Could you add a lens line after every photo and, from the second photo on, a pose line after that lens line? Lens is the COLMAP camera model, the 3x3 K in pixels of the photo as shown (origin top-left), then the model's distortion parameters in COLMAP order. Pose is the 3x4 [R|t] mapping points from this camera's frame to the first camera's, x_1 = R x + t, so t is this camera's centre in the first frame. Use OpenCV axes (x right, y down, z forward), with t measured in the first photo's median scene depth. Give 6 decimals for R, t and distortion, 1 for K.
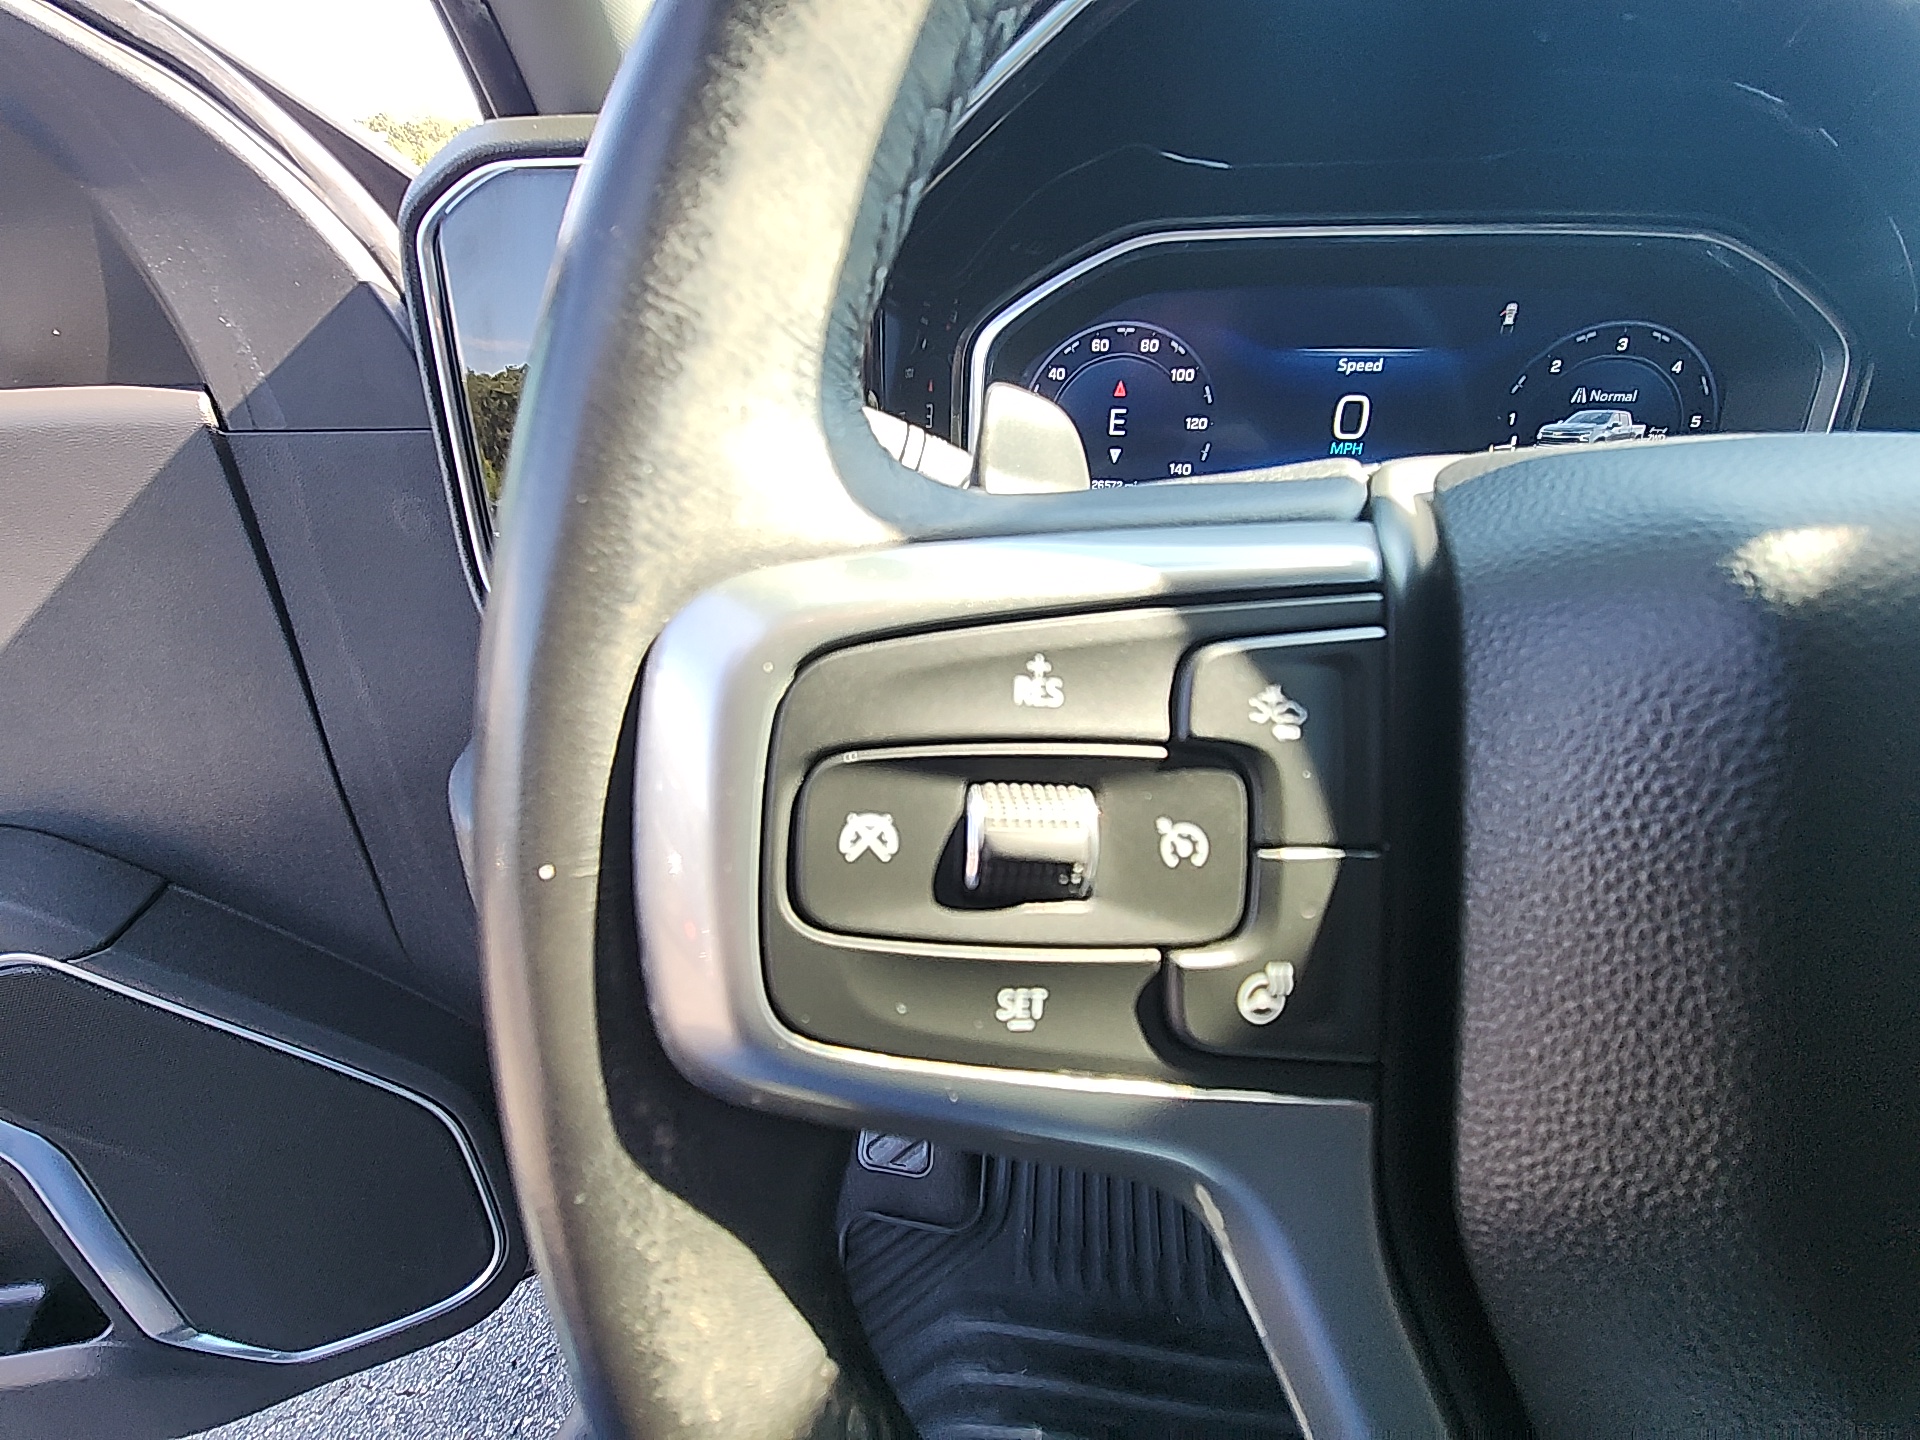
lens RADIAL K [[780.6, 0, 950.0], [0, 780.6, 701.2], [0, 0, 1]] dist [0.008725, -0.005984]
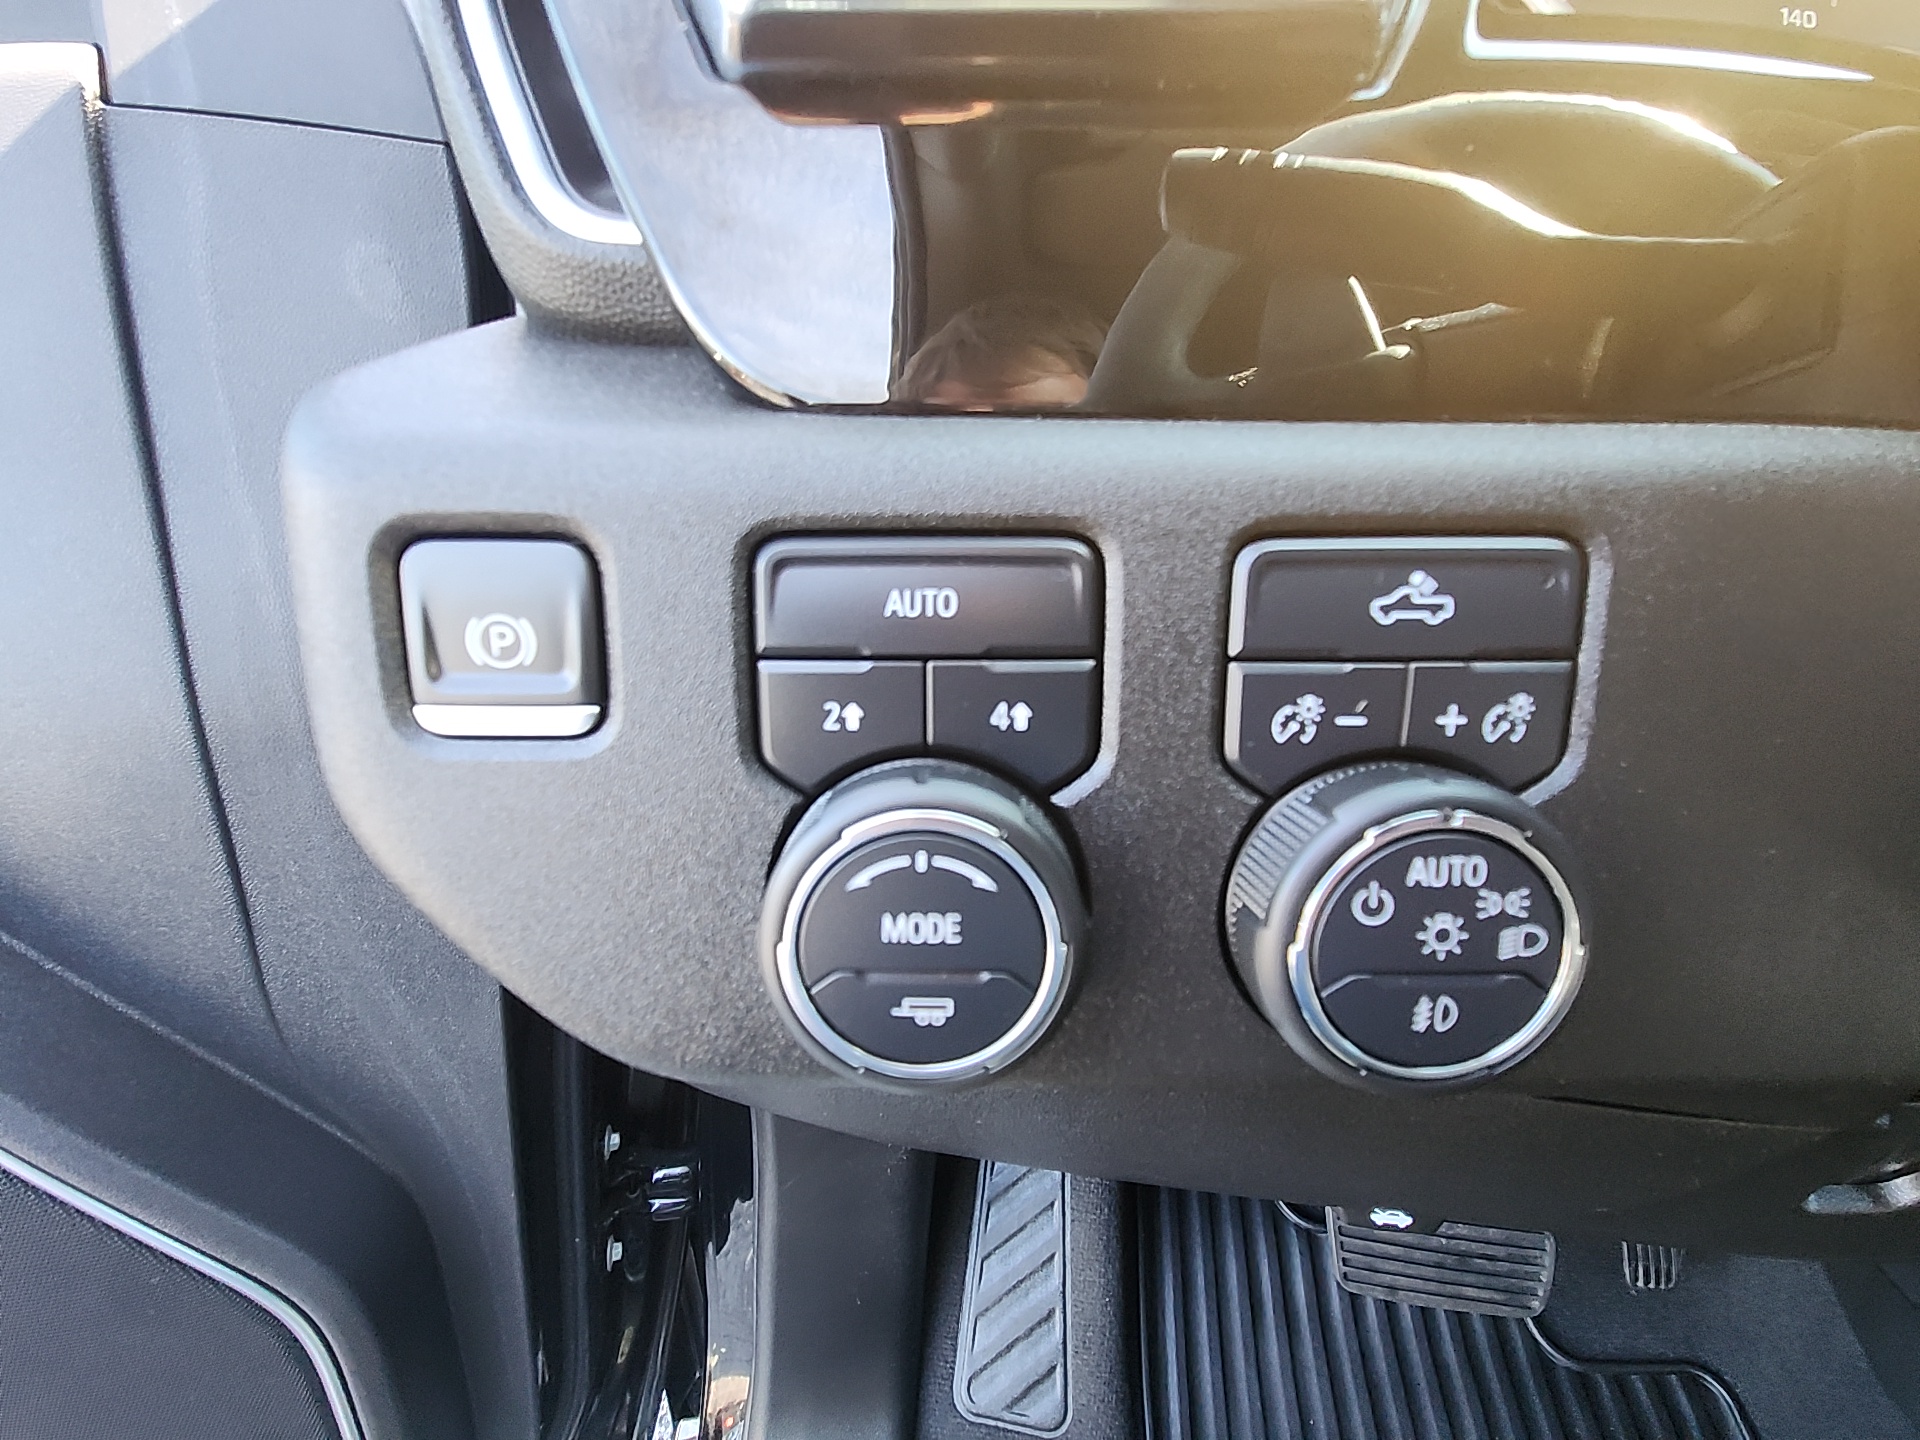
lens RADIAL K [[780.6, 0, 965.9], [0, 780.6, 708.8], [0, 0, 1]] dist [0.008725, -0.005984]
pose [[0.999797, 0.019279, 0.005822, -0.310988], [-0.018026, 0.985600, -0.168131, 0.288636], [-0.008979, 0.167992, 0.985748, 0.610071]]
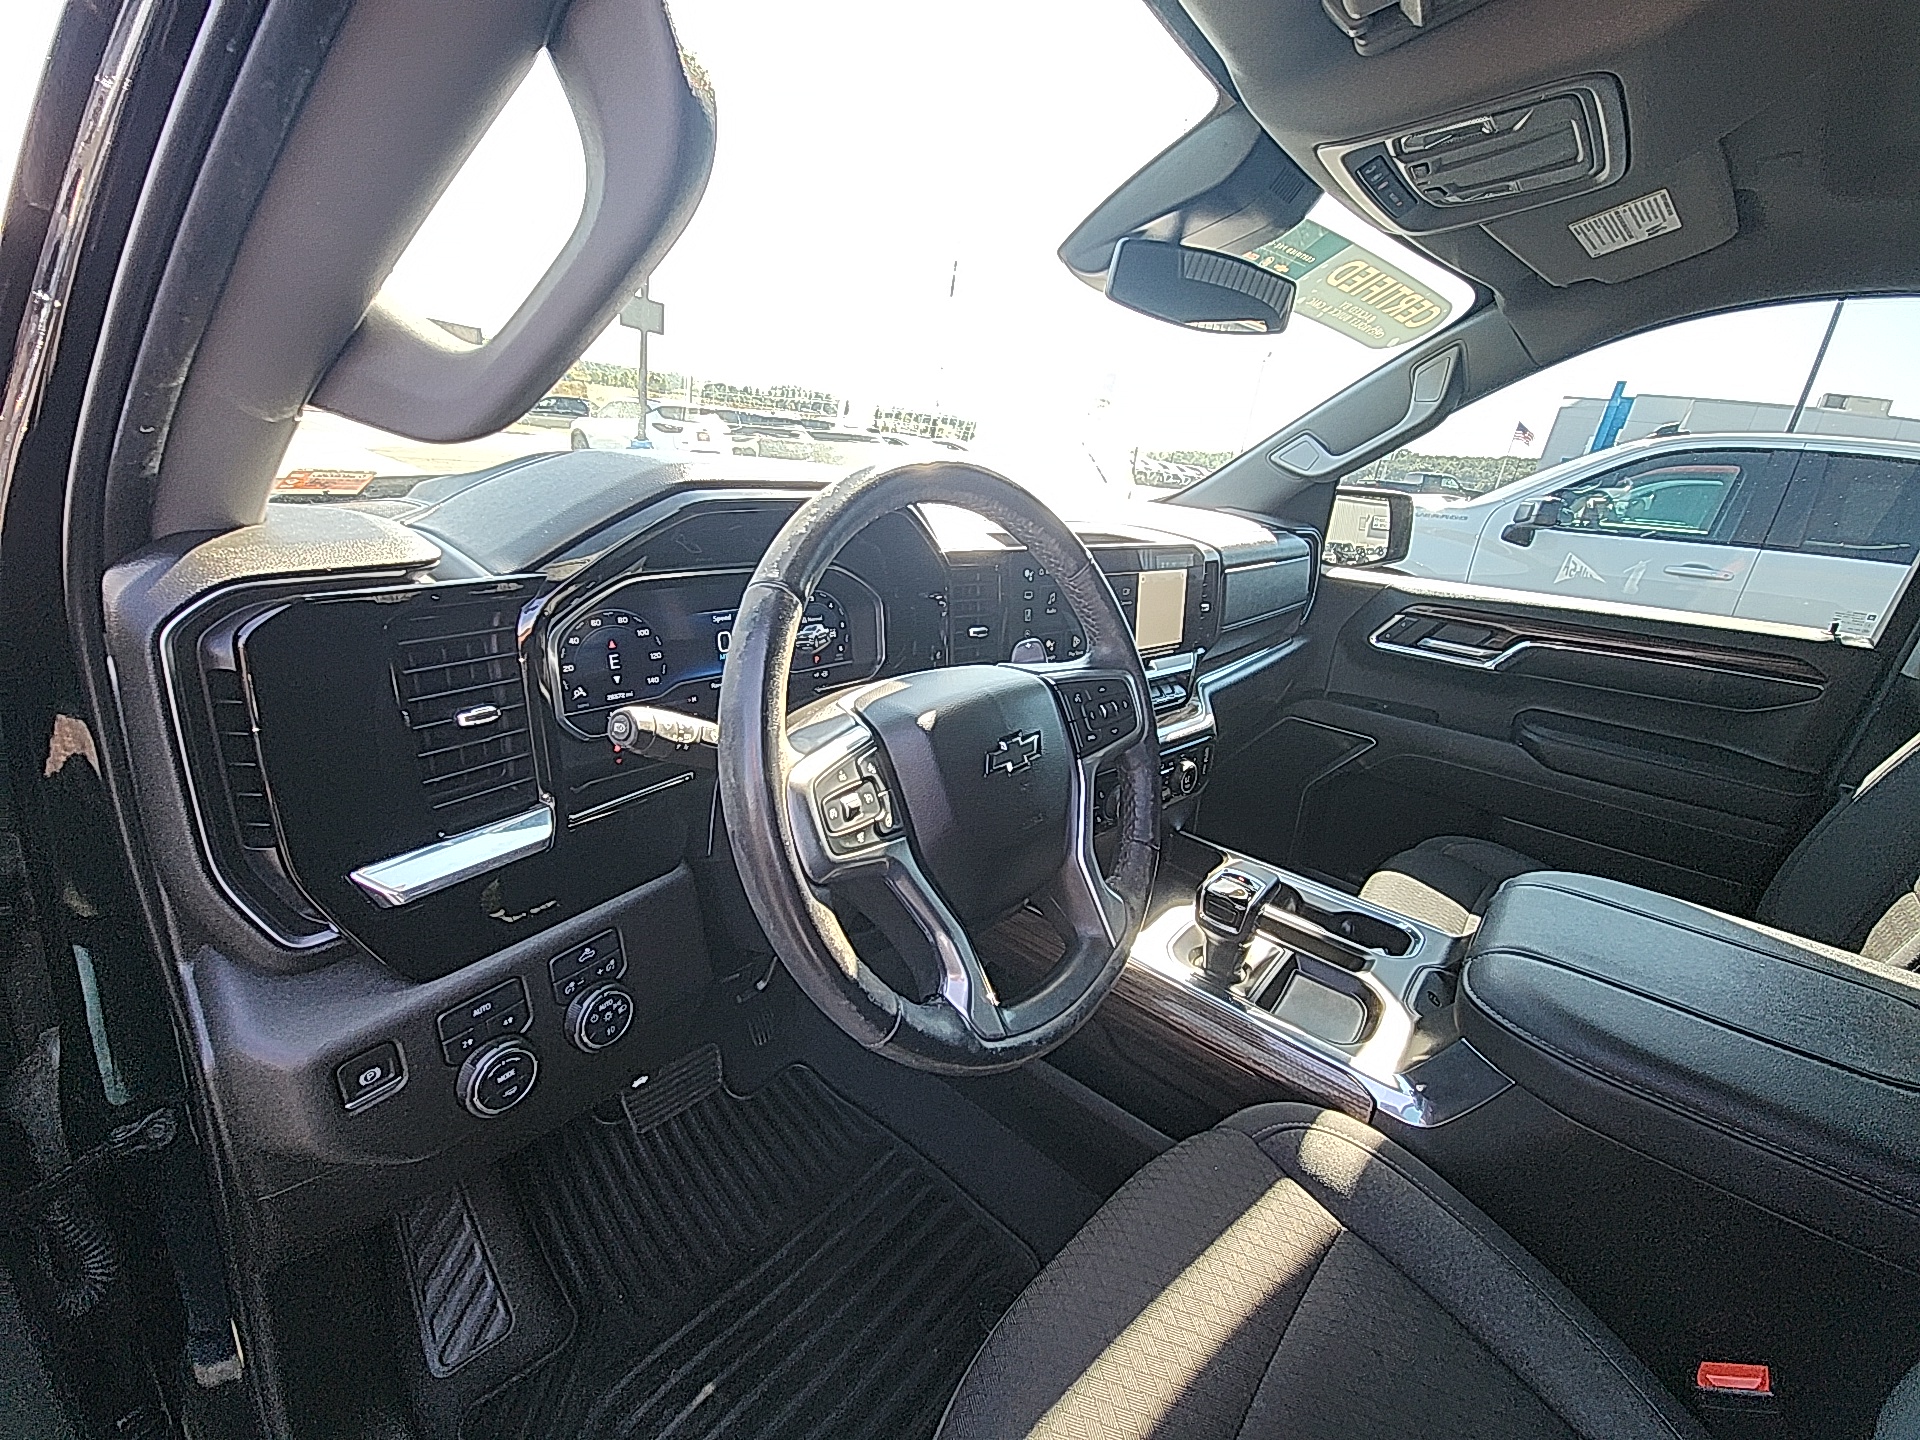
lens RADIAL K [[780.6, 0, 952.0], [0, 780.6, 711.7], [0, 0, 1]] dist [0.008725, -0.005984]
pose [[0.559841, -0.221160, 0.798540, -0.839555], [0.310366, 0.949533, 0.045386, -0.103429], [-0.768278, 0.222431, 0.600228, -0.647402]]
